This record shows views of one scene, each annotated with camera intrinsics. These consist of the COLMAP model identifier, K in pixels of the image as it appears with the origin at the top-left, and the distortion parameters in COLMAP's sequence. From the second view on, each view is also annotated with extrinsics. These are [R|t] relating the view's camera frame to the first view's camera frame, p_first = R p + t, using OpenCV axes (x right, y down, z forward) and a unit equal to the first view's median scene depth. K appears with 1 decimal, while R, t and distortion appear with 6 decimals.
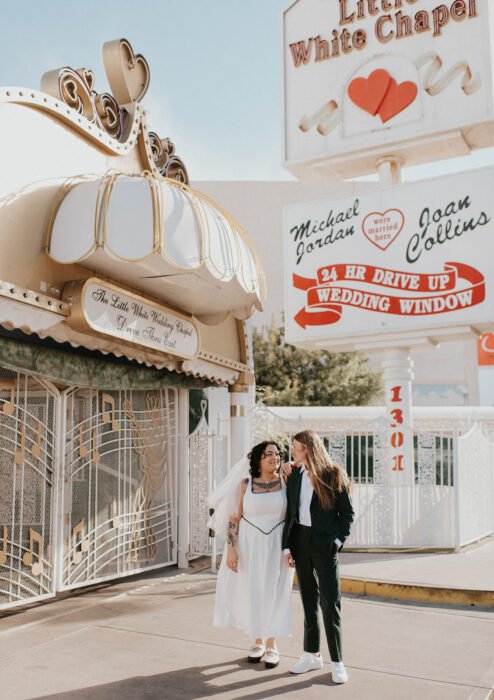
lens RADIAL K [[743.7, 0, 248.0], [0, 743.7, 372.6], [0, 0, 1]] dist [-0.000947, 0.007679]
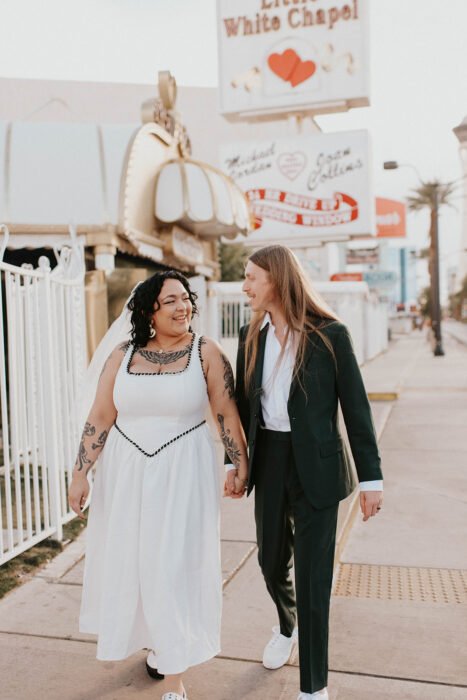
lens RADIAL K [[716.7, 0, 233.5], [0, 716.7, 350.0], [0, 0, 1]] dist [-0.006034, 0.002939]
pose [[0.979466, -0.025514, 0.199987, -0.225619], [-0.006335, 0.987575, 0.157021, -0.056175], [-0.201509, -0.155064, 0.967135, -0.402883]]
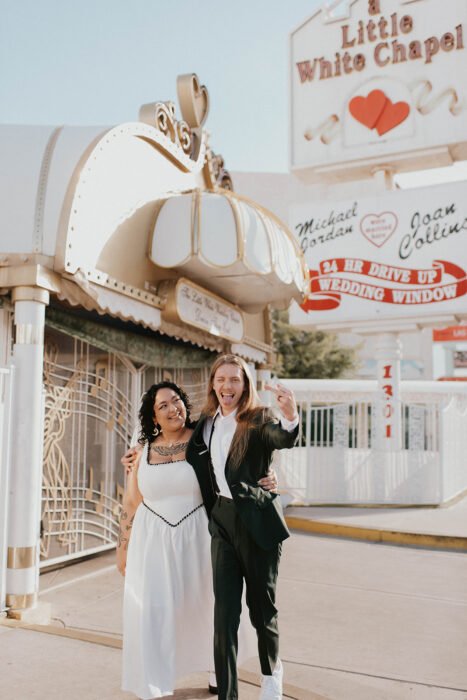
lens RADIAL K [[695.8, 0, 233.5], [0, 695.8, 350.0], [0, 0, 1]] dist [0.001323, -0.006432]
pose [[0.998657, 0.017108, 0.048903, -0.094963], [-0.017664, 0.999784, 0.010955, -0.012939], [-0.048705, -0.011804, 0.998743, -0.073291]]
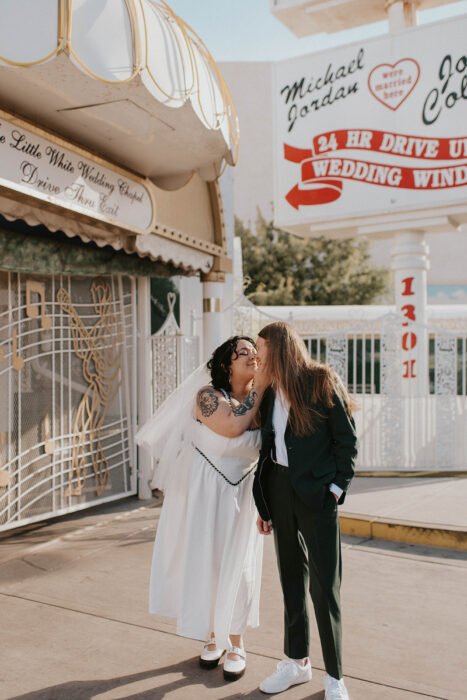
lens RADIAL K [[742.8, 0, 232.1], [0, 742.8, 336.0], [0, 0, 1]] dist [-0.005824, 0.013094]
pose [[0.999743, -0.005871, -0.021892, 0.020950], [0.007485, 0.997200, 0.074406, 0.020835], [0.021394, -0.074551, 0.996988, 0.165957]]
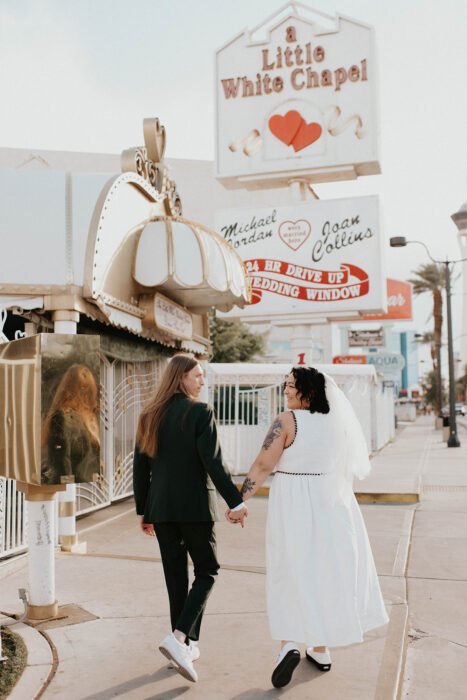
lens RADIAL K [[730.7, 0, 233.5], [0, 730.7, 350.0], [0, 0, 1]] dist [-0.006025, 0.011588]
pose [[0.978882, 0.012311, 0.204054, -0.191330], [-0.021597, 0.998827, 0.043343, -0.042024], [-0.203281, -0.046835, 0.978000, -0.265614]]
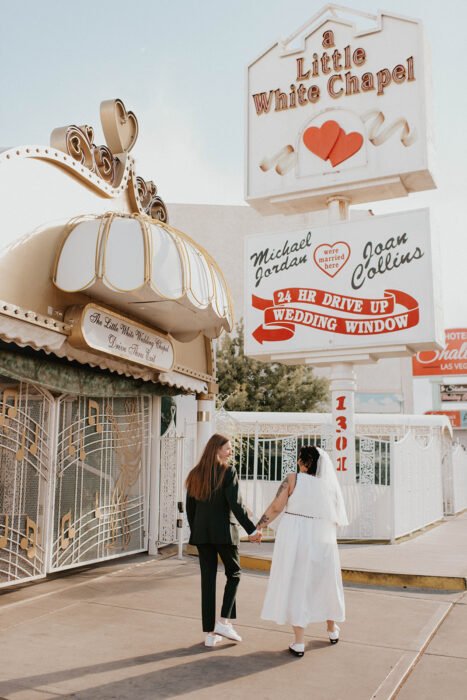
lens RADIAL K [[695.8, 0, 233.5], [0, 695.8, 350.0], [0, 0, 1]] dist [0.001323, -0.006432]
pose [[0.998634, 0.022811, 0.047018, -0.017227], [-0.021023, 0.999049, -0.038189, -0.008527], [-0.047844, 0.037149, 0.998164, -0.059068]]
